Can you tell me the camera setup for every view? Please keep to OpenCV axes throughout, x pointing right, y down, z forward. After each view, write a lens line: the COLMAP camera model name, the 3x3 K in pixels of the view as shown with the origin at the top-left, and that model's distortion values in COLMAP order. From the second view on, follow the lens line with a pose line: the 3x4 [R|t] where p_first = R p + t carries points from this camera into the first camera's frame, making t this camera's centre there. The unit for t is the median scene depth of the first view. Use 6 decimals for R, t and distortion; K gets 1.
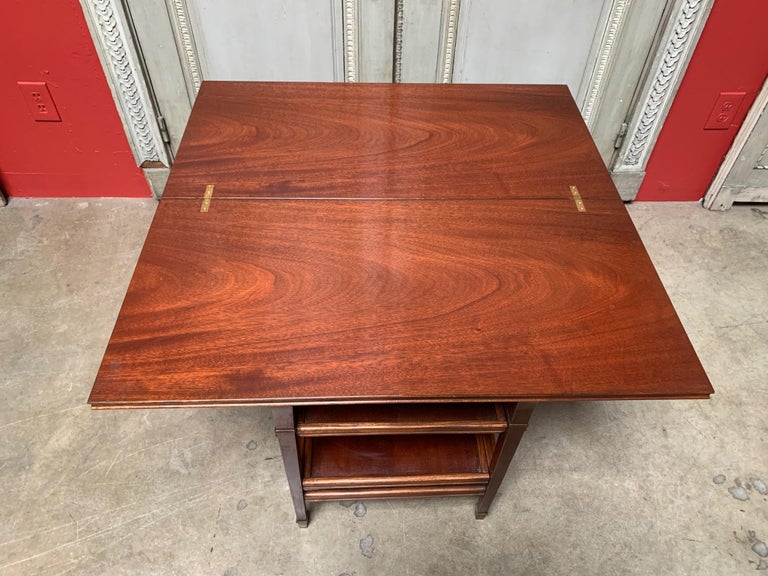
lens RADIAL K [[587.4, 0, 386.9], [0, 587.4, 284.3], [0, 0, 1]] dist [0.001091, 0.005646]
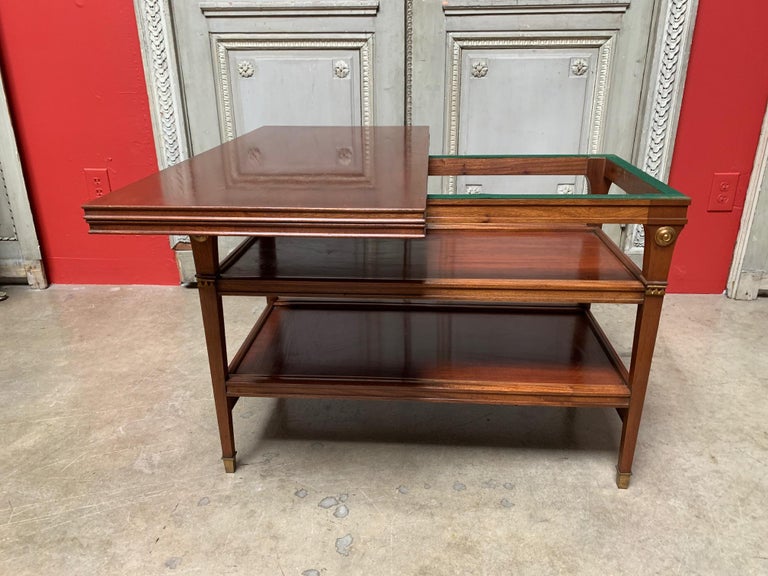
lens RADIAL K [[587.4, 0, 386.9], [0, 587.4, 284.3], [0, 0, 1]] dist [0.001091, 0.005646]
pose [[0.996759, -0.000653, -0.080437, 0.068277], [-0.033932, 0.903236, -0.427801, 0.354875], [0.072933, 0.429144, 0.900287, 0.094157]]
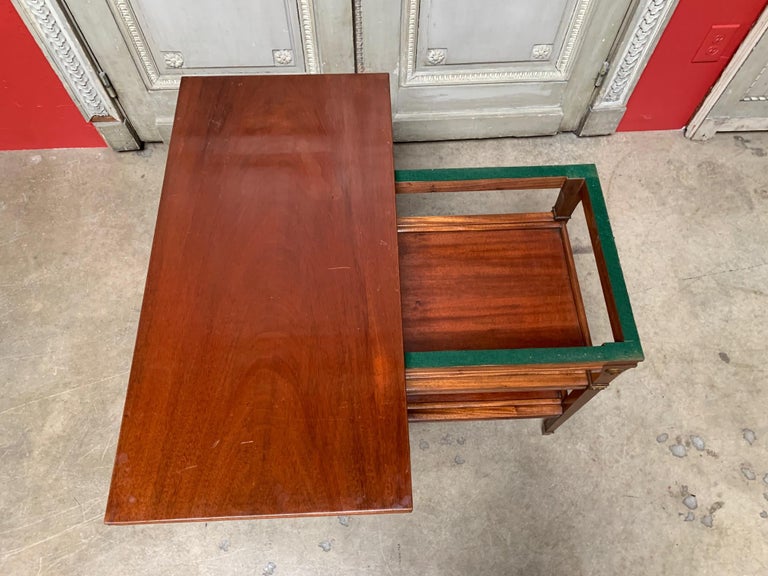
lens RADIAL K [[587.4, 0, 388.4], [0, 587.4, 284.2], [0, 0, 1]] dist [0.001747, 0.007842]
pose [[0.999317, -0.034706, 0.012670, 0.040066], [0.030088, 0.963481, 0.266082, -0.212714], [-0.021441, -0.265519, 0.963867, 0.021179]]
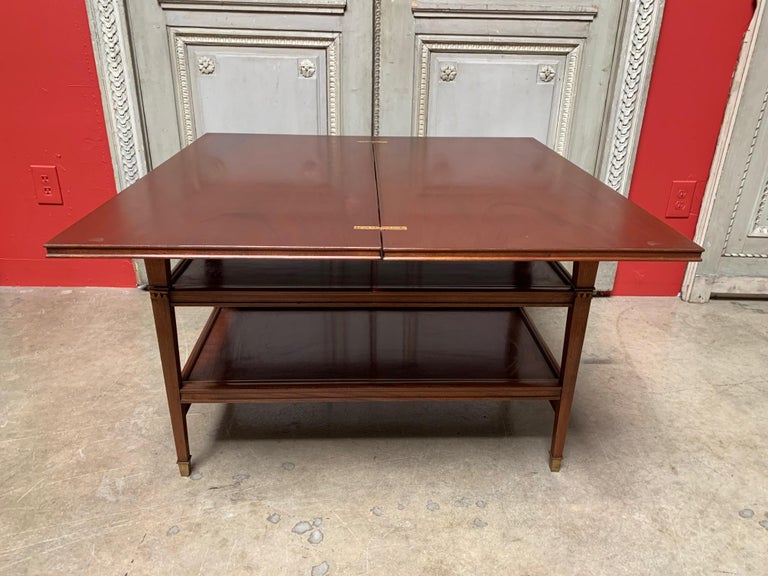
lens RADIAL K [[587.4, 0, 388.4], [0, 587.4, 284.2], [0, 0, 1]] dist [0.001747, 0.007842]
pose [[0.999997, 0.001871, -0.001558, 0.045349], [-0.002336, 0.917842, -0.396940, 0.305973], [0.000688, 0.396943, 0.917843, 0.081285]]
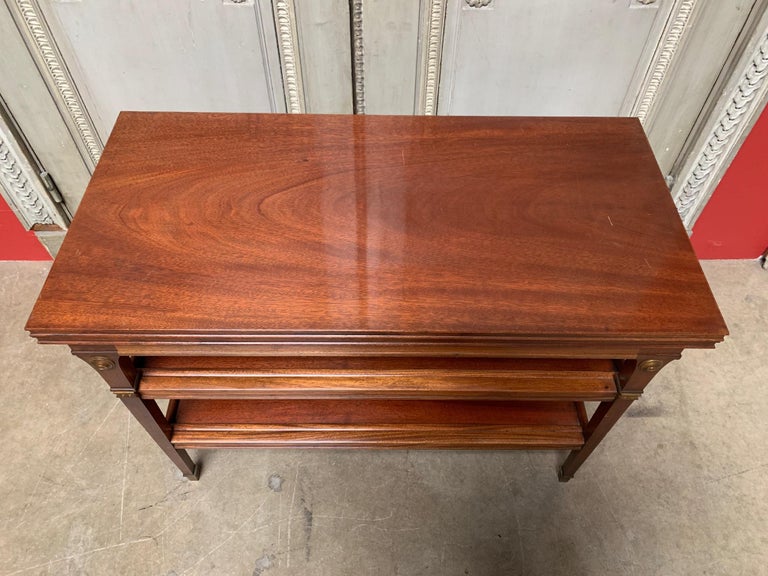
lens RADIAL K [[589.9, 0, 389.8], [0, 589.9, 283.8], [0, 0, 1]] dist [0.006323, 0.002001]
pose [[0.999973, -0.002435, -0.006991, 0.060260], [0.002966, 0.997026, 0.077008, -0.216036], [0.006782, -0.077027, 0.997006, 0.265492]]
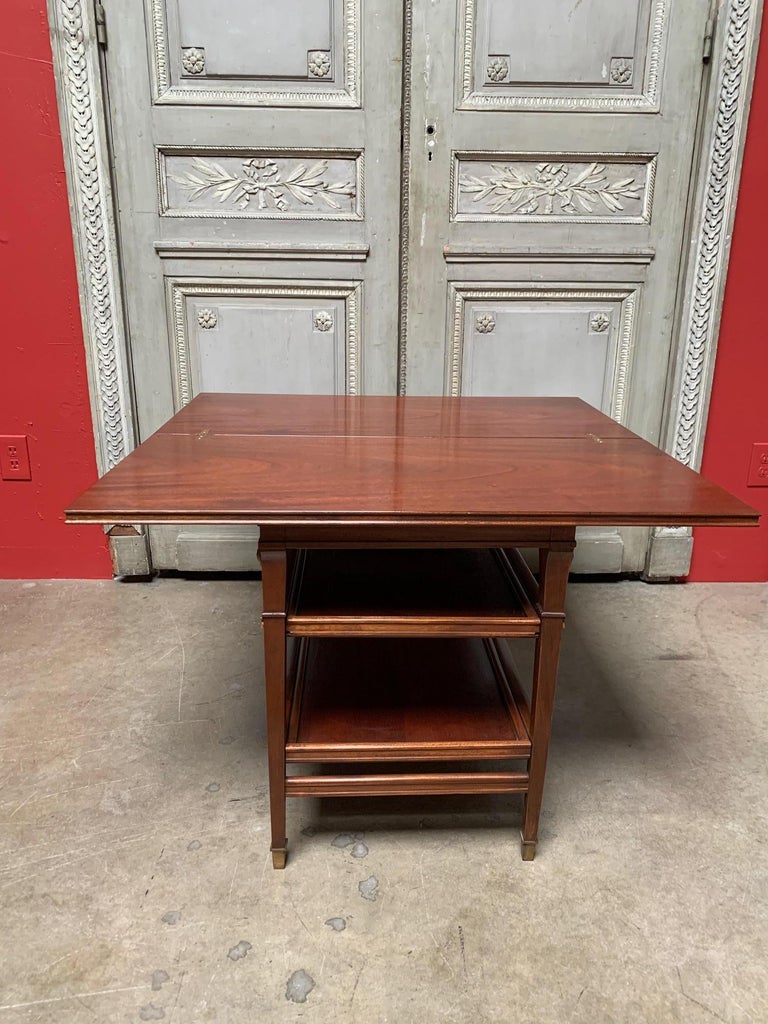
lens RADIAL K [[783.3, 0, 386.1], [0, 783.3, 510.3], [0, 0, 1]] dist [0.001747, 0.007842]
pose [[0.999929, -0.011129, -0.004160, -0.003533], [0.007681, 0.872692, -0.488211, 0.387412], [0.009064, 0.488145, 0.872716, -0.024992]]
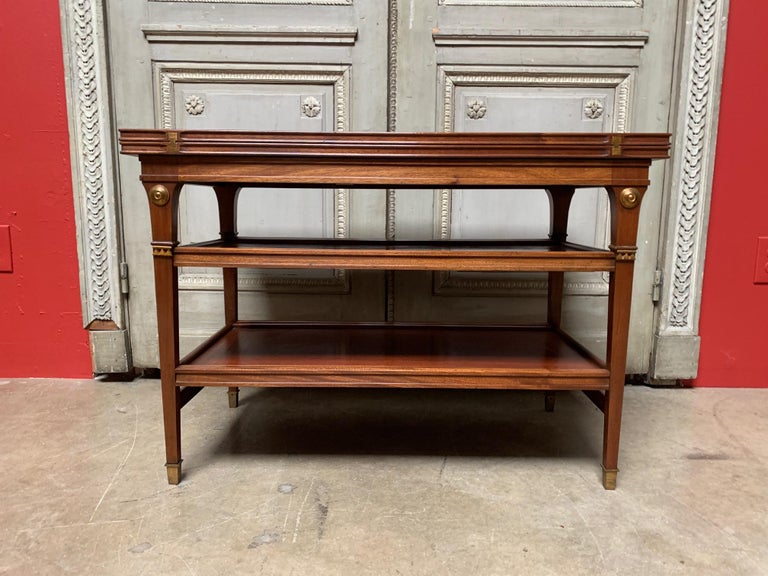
lens RADIAL K [[586.0, 0, 389.7], [0, 586.0, 293.4], [0, 0, 1]] dist [0.009080, -0.003036]
pose [[0.999656, -0.007809, -0.025019, 0.037914], [-0.009276, 0.787379, -0.616400, 0.313231], [0.024513, 0.616420, 0.787036, 0.369205]]
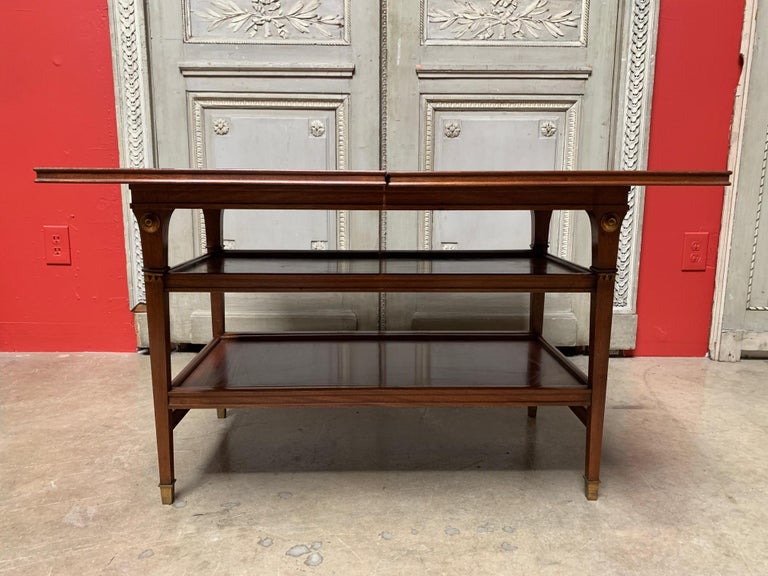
lens RADIAL K [[587.4, 0, 388.4], [0, 587.4, 284.2], [0, 0, 1]] dist [0.001747, 0.007842]
pose [[0.999718, -0.013368, -0.019628, 0.048170], [-0.001214, 0.796644, -0.604447, 0.431980], [0.023717, 0.604301, 0.796403, 0.200605]]
